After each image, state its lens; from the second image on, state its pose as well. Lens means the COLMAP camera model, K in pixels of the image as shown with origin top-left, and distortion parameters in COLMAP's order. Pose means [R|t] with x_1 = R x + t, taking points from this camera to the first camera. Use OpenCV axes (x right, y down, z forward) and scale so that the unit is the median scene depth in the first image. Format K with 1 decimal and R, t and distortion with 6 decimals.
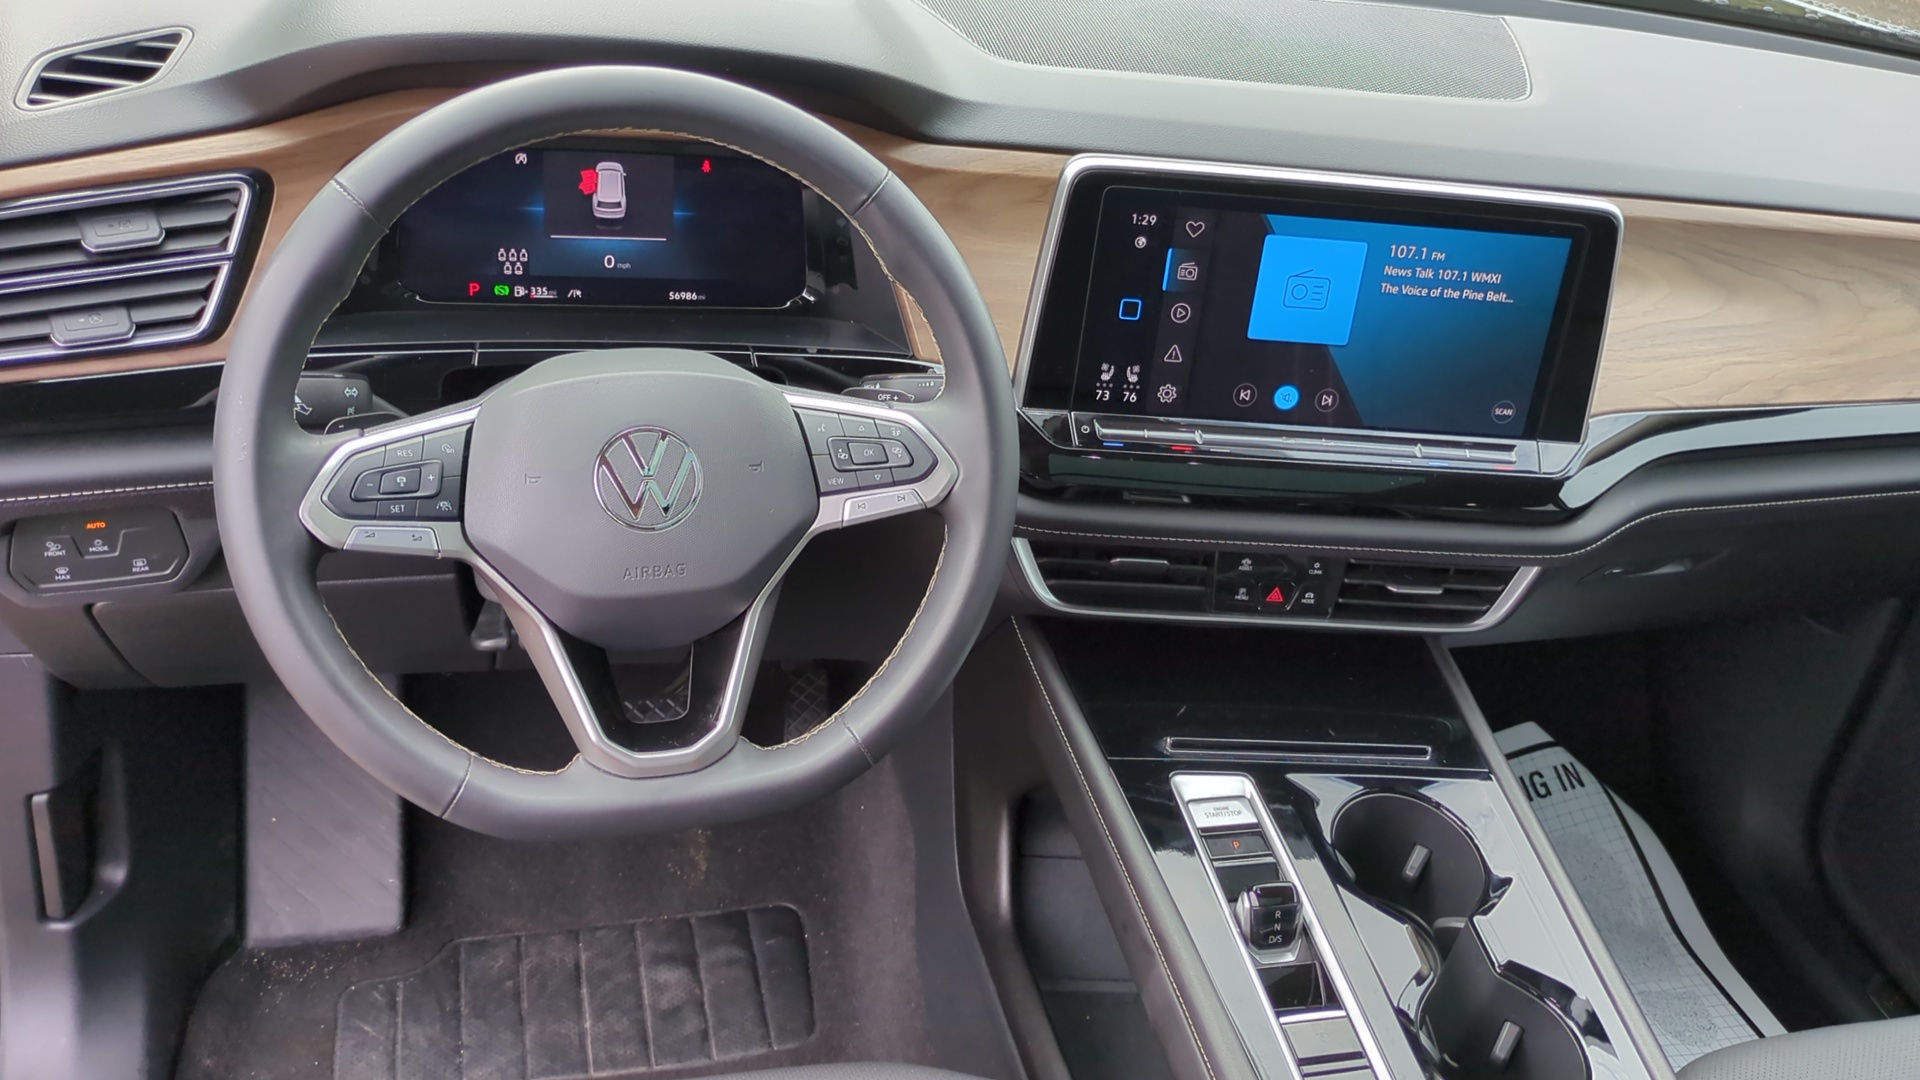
lens RADIAL K [[1595.9, 0, 958.0], [0, 1595.9, 531.3], [0, 0, 1]] dist [0.028977, -0.007895]
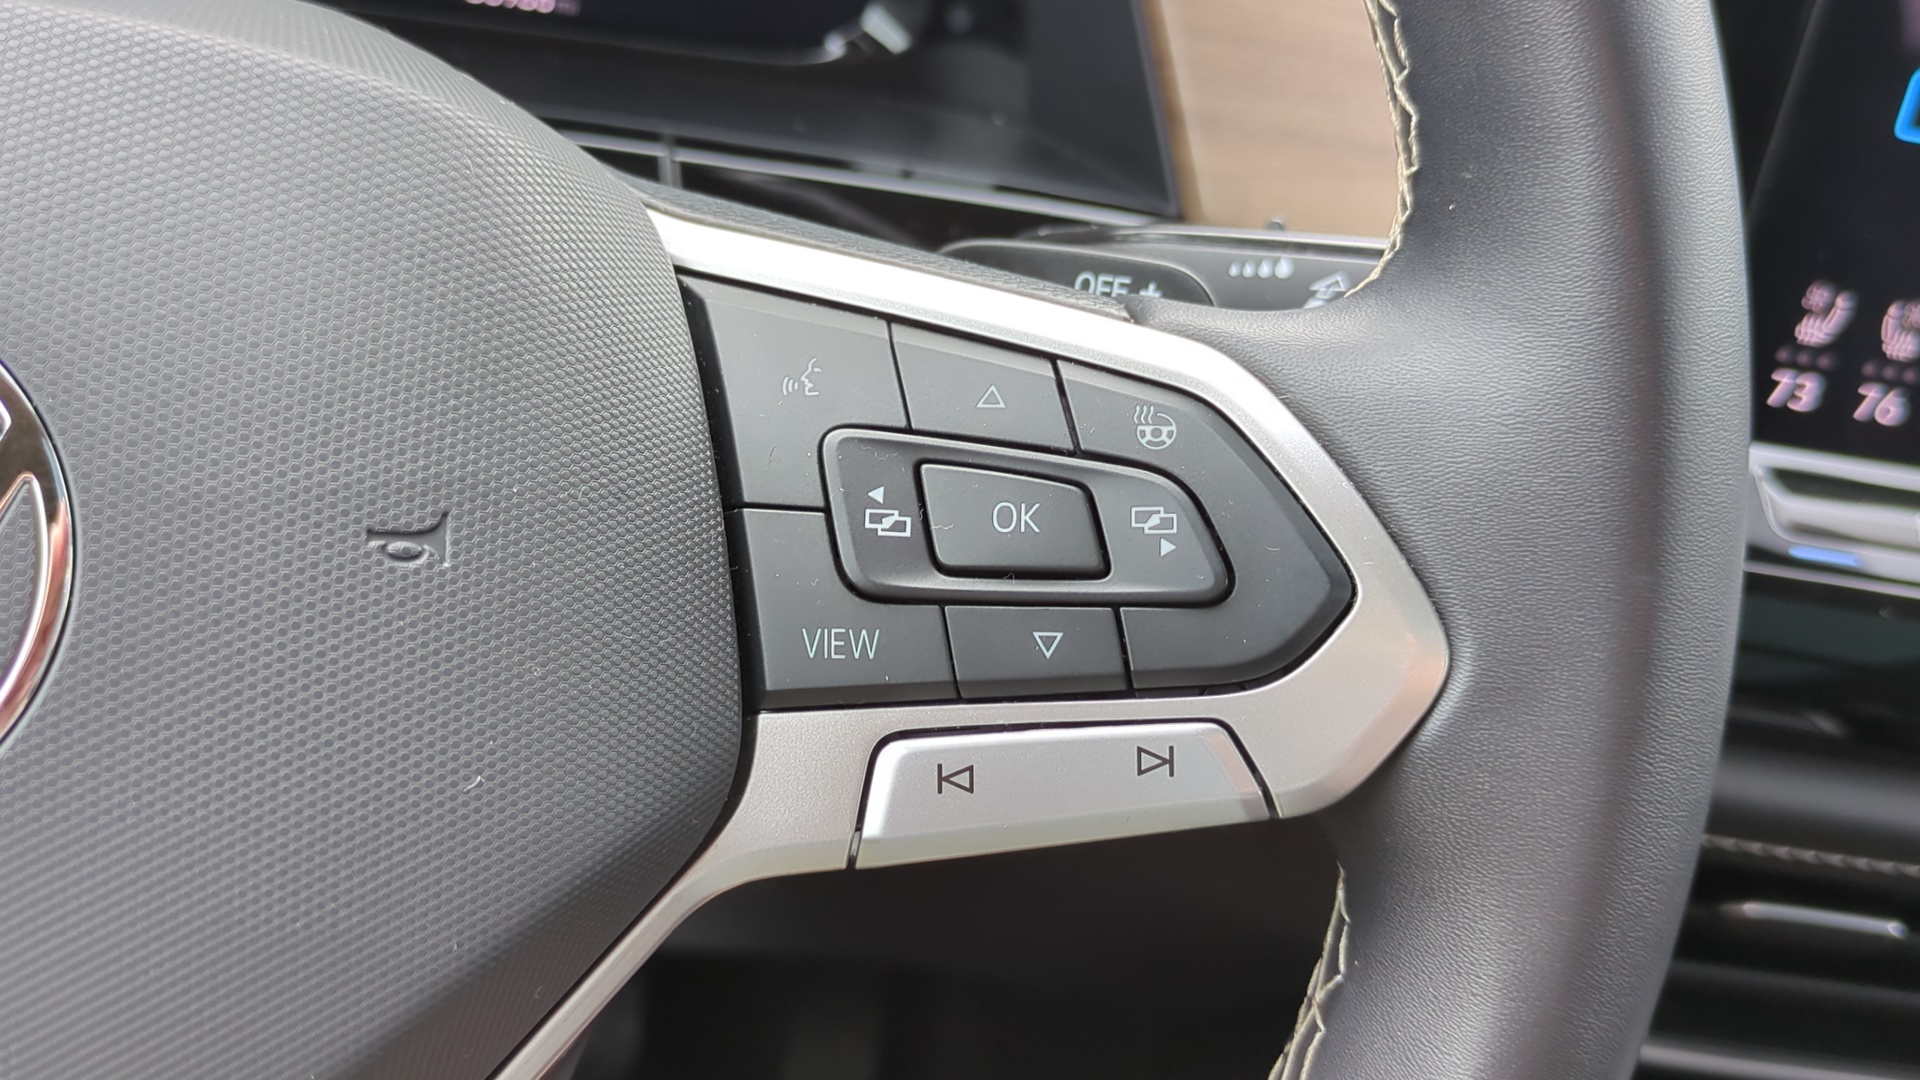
lens RADIAL K [[1595.9, 0, 958.0], [0, 1595.9, 531.3], [0, 0, 1]] dist [0.028977, -0.007895]
pose [[0.990739, 0.095355, -0.096665, -0.035865], [-0.097534, 0.995068, -0.018059, -0.035942], [0.094466, 0.027320, 0.995153, 0.660011]]
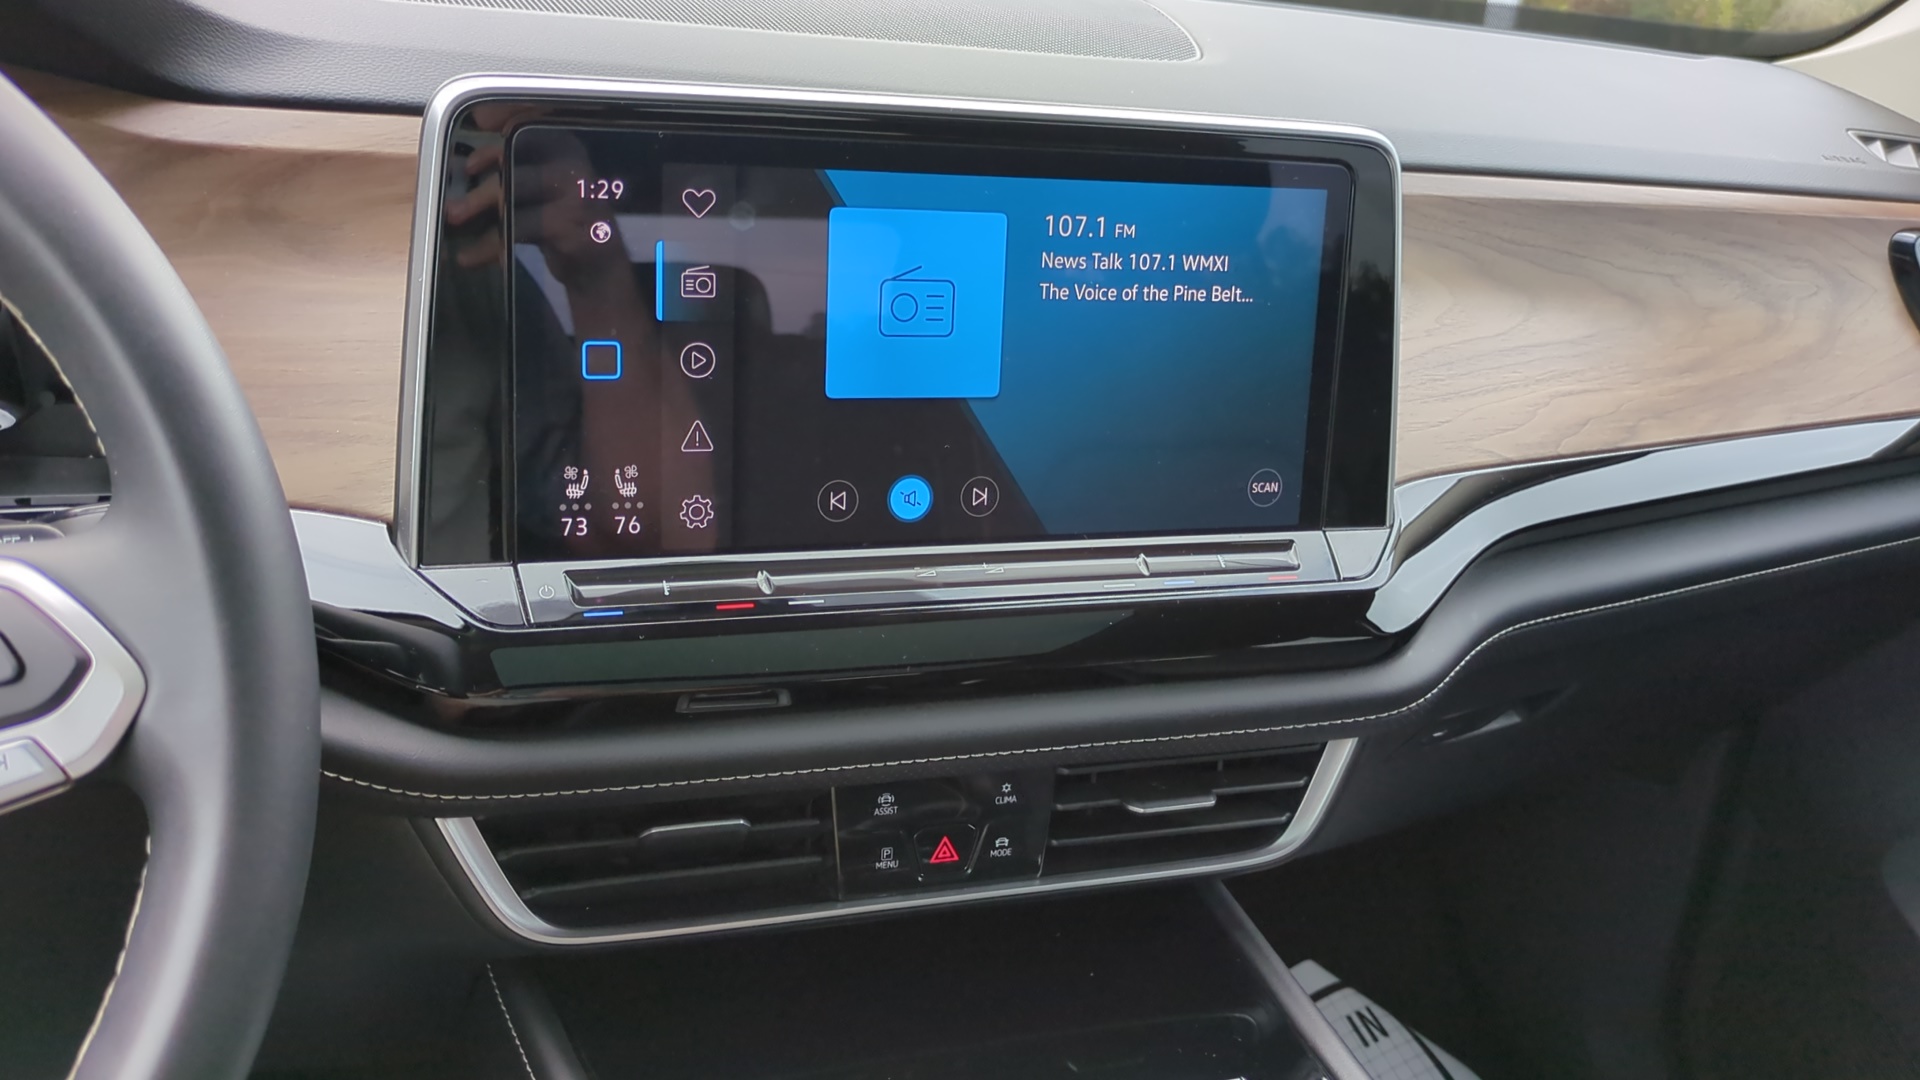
lens RADIAL K [[1595.9, 0, 958.0], [0, 1595.9, 531.3], [0, 0, 1]] dist [0.028977, -0.007895]
pose [[0.971317, -0.112417, 0.209538, 0.100686], [0.145691, 0.977773, -0.150778, 0.015767], [-0.187931, 0.176981, 0.966105, 0.446174]]
